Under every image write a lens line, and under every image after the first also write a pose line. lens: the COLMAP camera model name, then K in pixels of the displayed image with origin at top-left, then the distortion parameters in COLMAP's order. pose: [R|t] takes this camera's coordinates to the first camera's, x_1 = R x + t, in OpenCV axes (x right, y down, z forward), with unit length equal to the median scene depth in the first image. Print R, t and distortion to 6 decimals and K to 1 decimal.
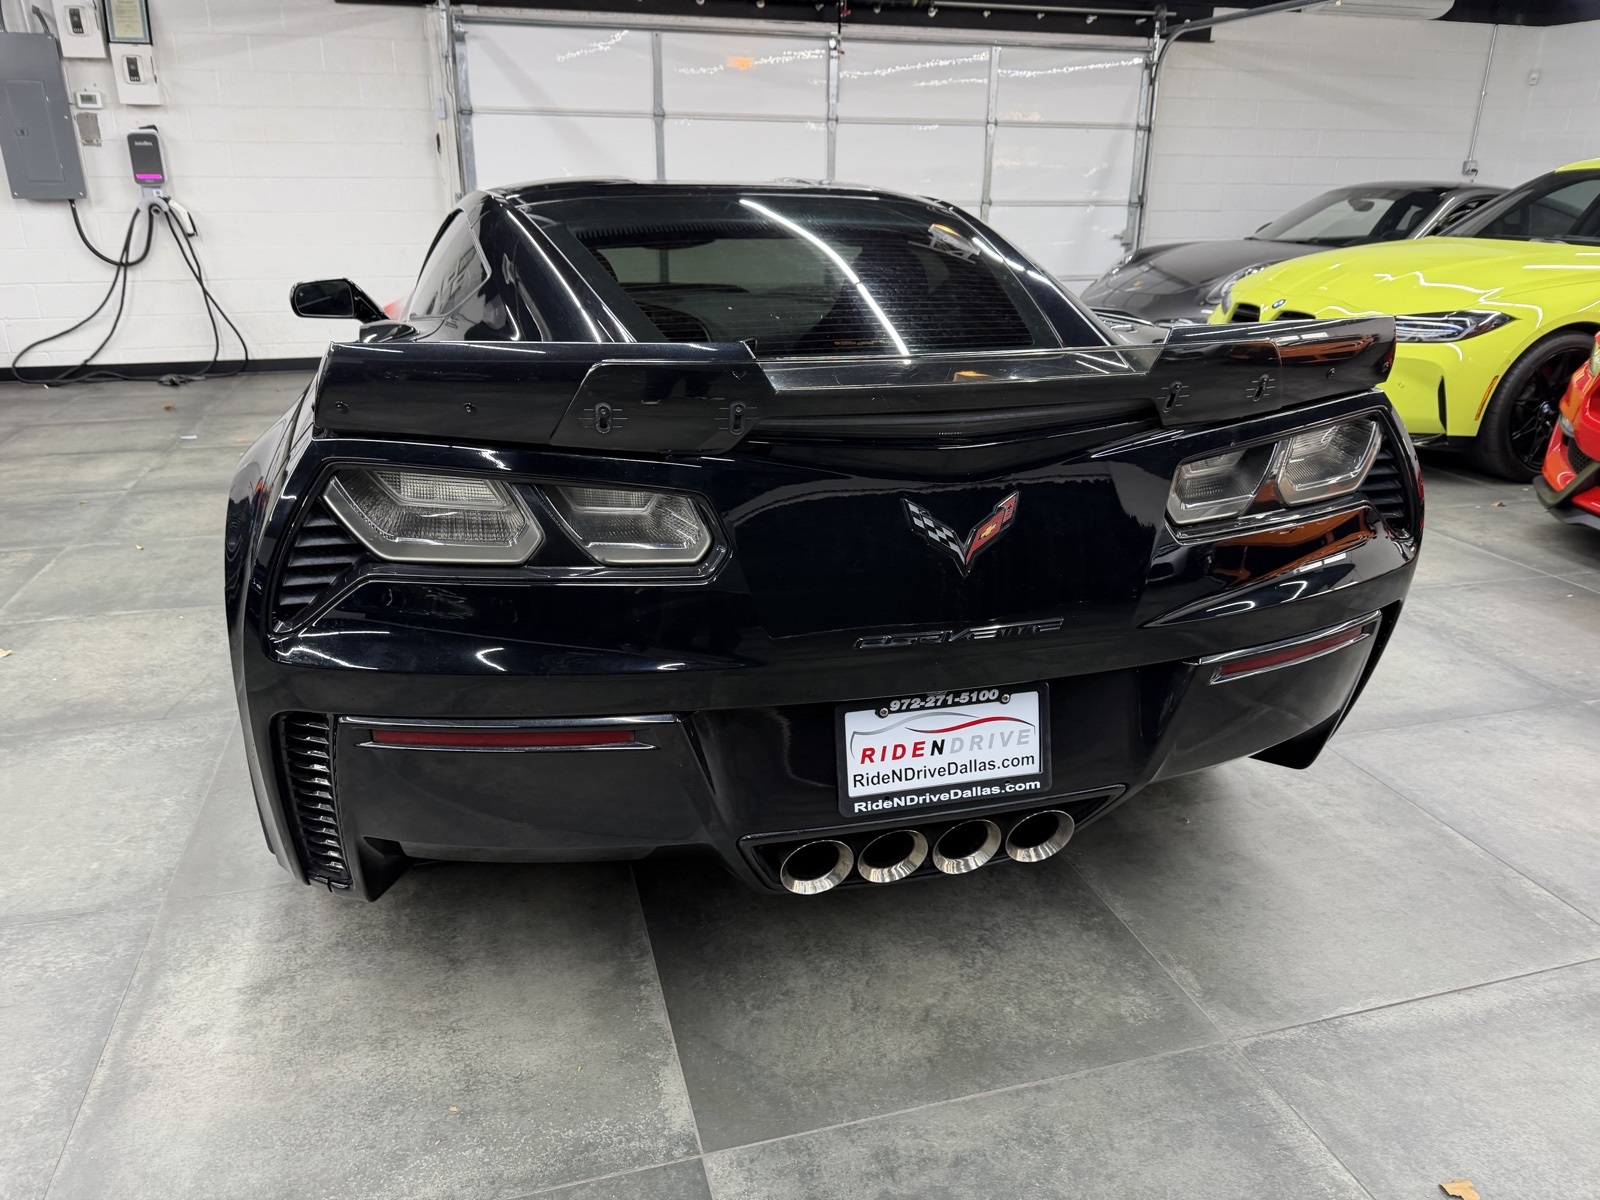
lens RADIAL K [[1129.7, 0, 795.3], [0, 1129.7, 598.7], [0, 0, 1]] dist [0.009945, -0.020143]
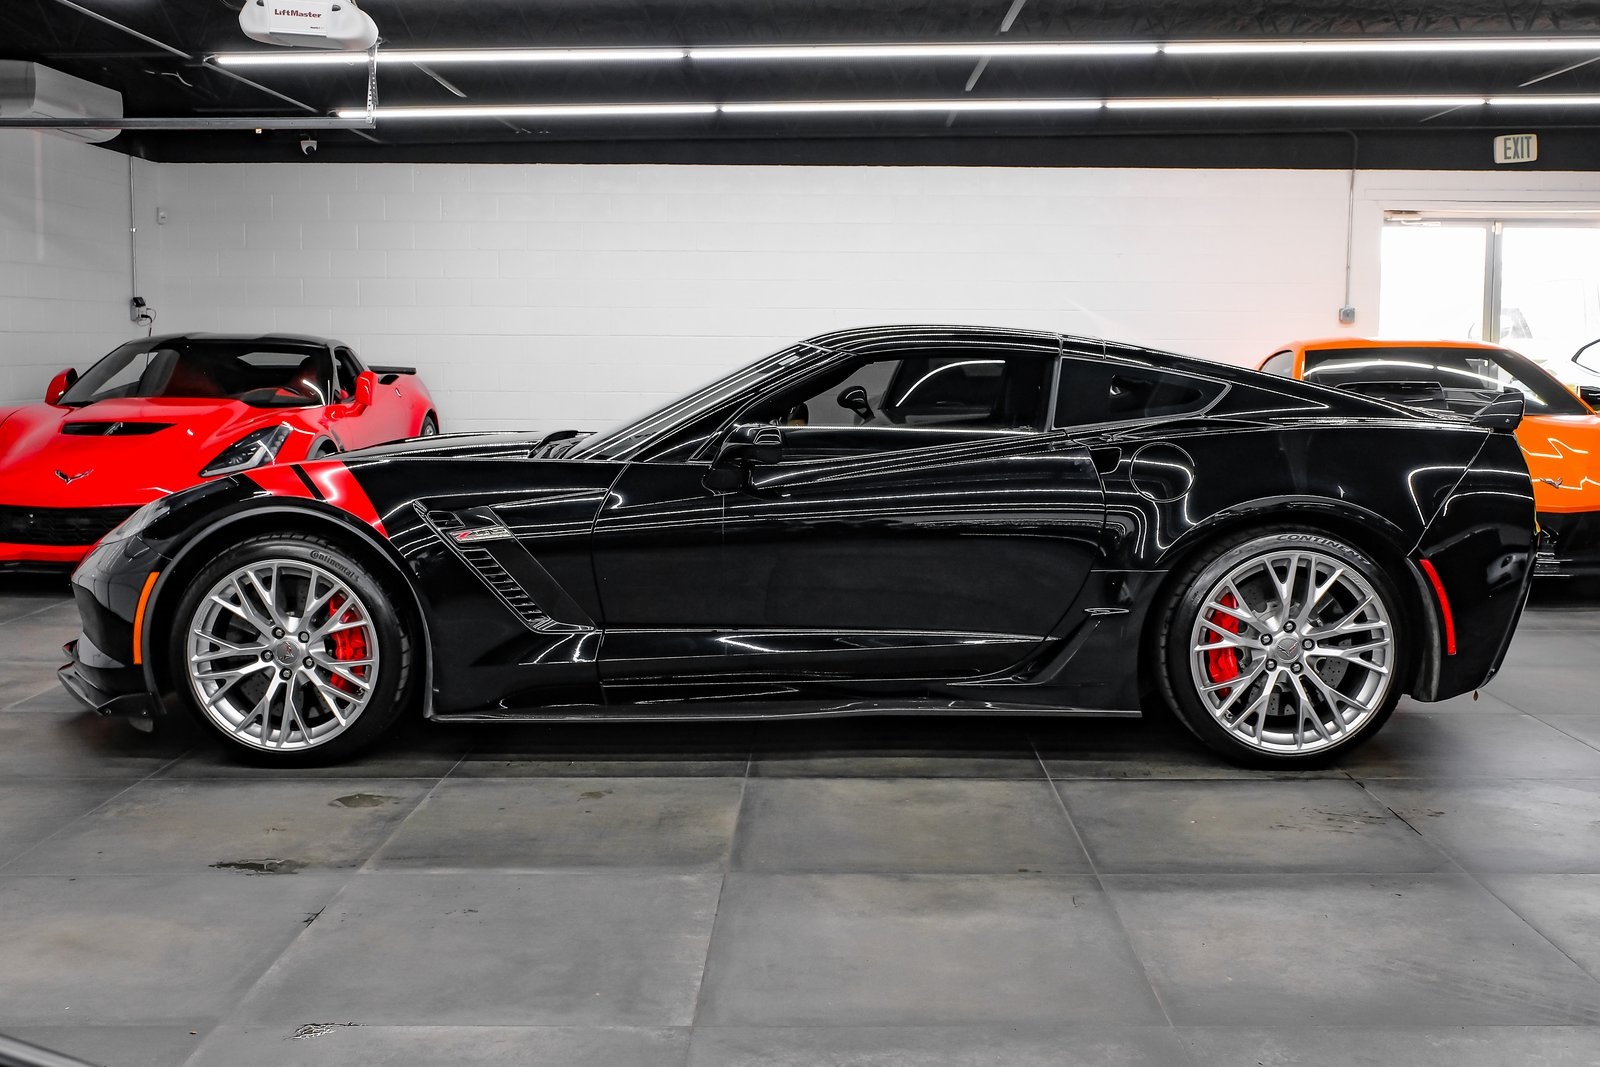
lens RADIAL K [[1690.7, 0, 800.0], [0, 1690.7, 533.5], [0, 0, 1]] dist [-0.045800, -0.007468]
pose [[0.280475, -0.117688, 0.952619, -1.526261], [0.331324, 0.943326, 0.018990, -0.293777], [-0.900865, 0.310299, 0.303572, 0.767874]]
